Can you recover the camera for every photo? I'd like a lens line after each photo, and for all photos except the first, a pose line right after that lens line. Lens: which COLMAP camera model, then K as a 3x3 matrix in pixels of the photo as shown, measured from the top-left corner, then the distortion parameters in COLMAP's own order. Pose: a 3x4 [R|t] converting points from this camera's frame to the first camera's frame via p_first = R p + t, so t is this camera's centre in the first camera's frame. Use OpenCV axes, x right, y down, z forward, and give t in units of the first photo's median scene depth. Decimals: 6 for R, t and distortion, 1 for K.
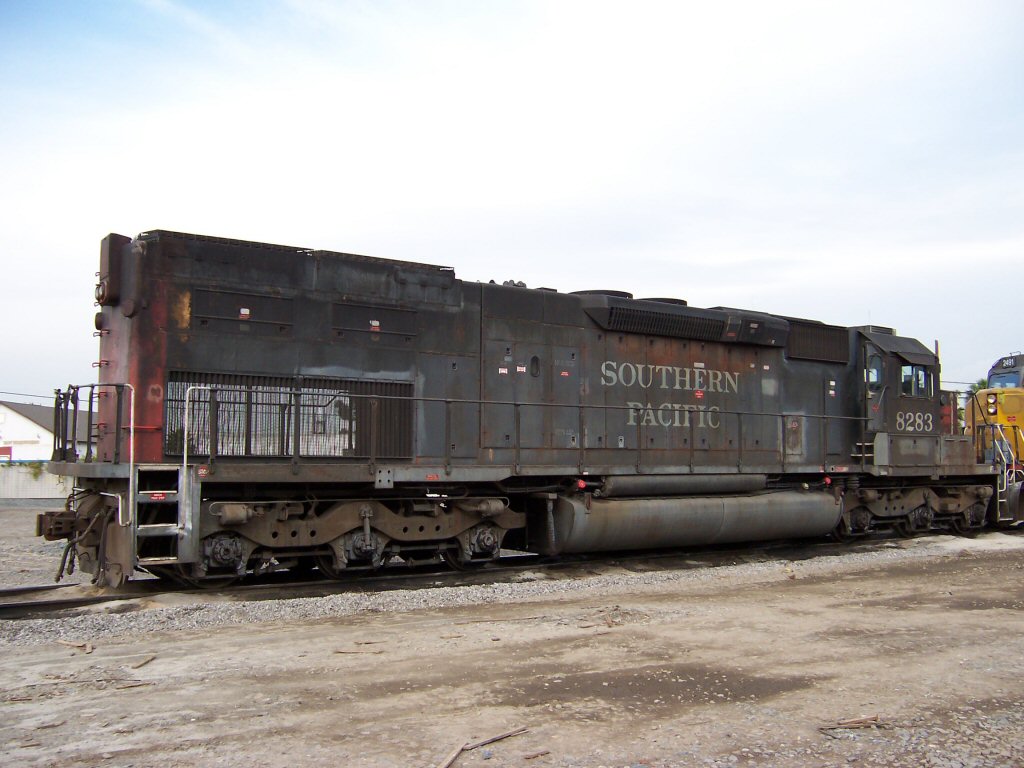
lens RADIAL K [[1014.7, 0, 509.3], [0, 1014.7, 394.3], [0, 0, 1]] dist [-0.149950, 0.238487]
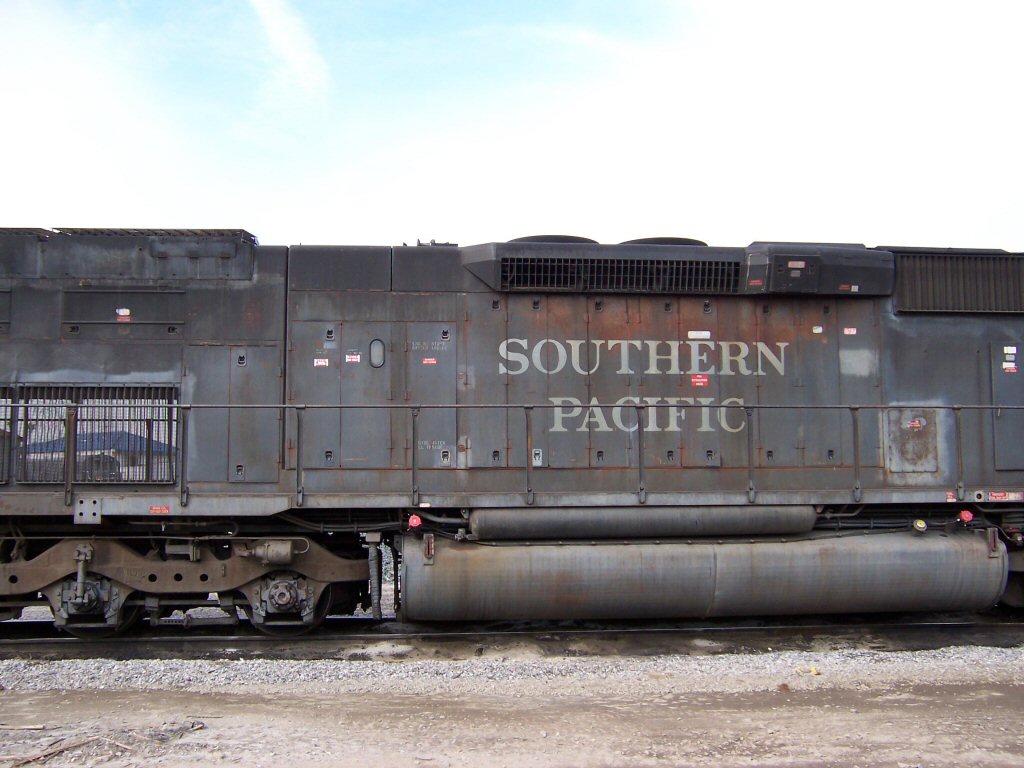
lens RADIAL K [[1014.7, 0, 509.3], [0, 1014.7, 394.3], [0, 0, 1]] dist [-0.149950, 0.238487]
pose [[0.857388, -0.050440, -0.512194, 0.465032], [0.040989, 0.998717, -0.029738, 0.025900], [0.513036, 0.004503, 0.858355, 0.439848]]
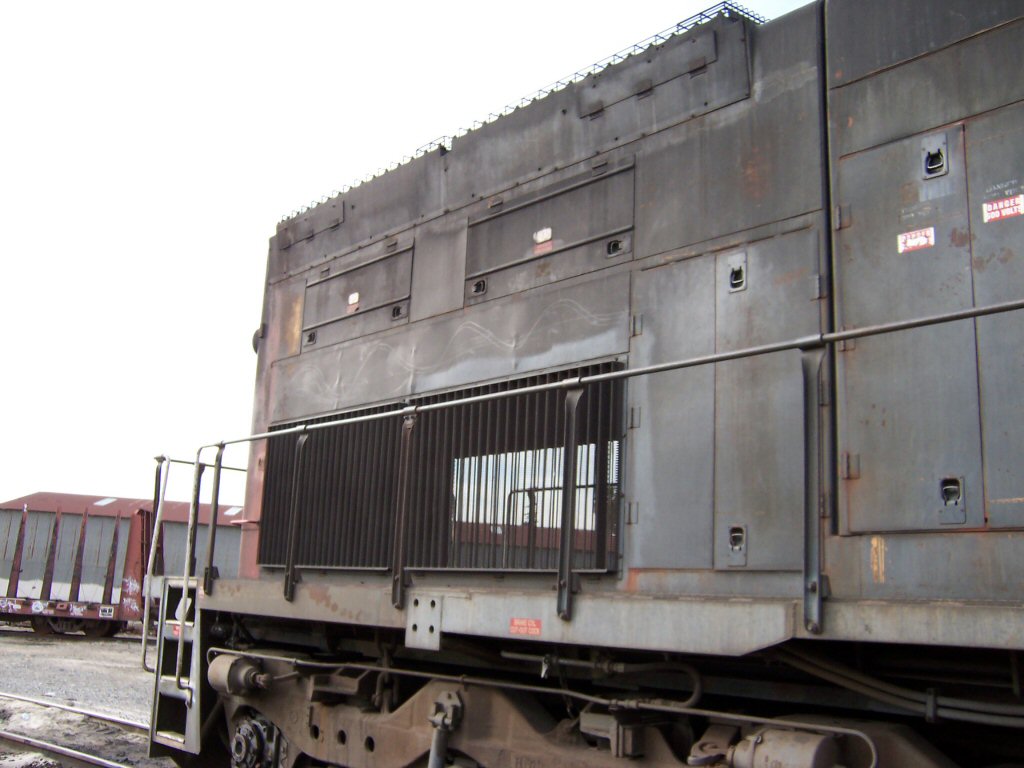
lens RADIAL K [[1014.7, 0, 509.3], [0, 1014.7, 394.3], [0, 0, 1]] dist [-0.149950, 0.238487]
pose [[0.130172, -0.201639, -0.970771, 0.219466], [0.018666, 0.979427, -0.200934, 0.065267], [0.991316, 0.008036, 0.131258, 0.839570]]
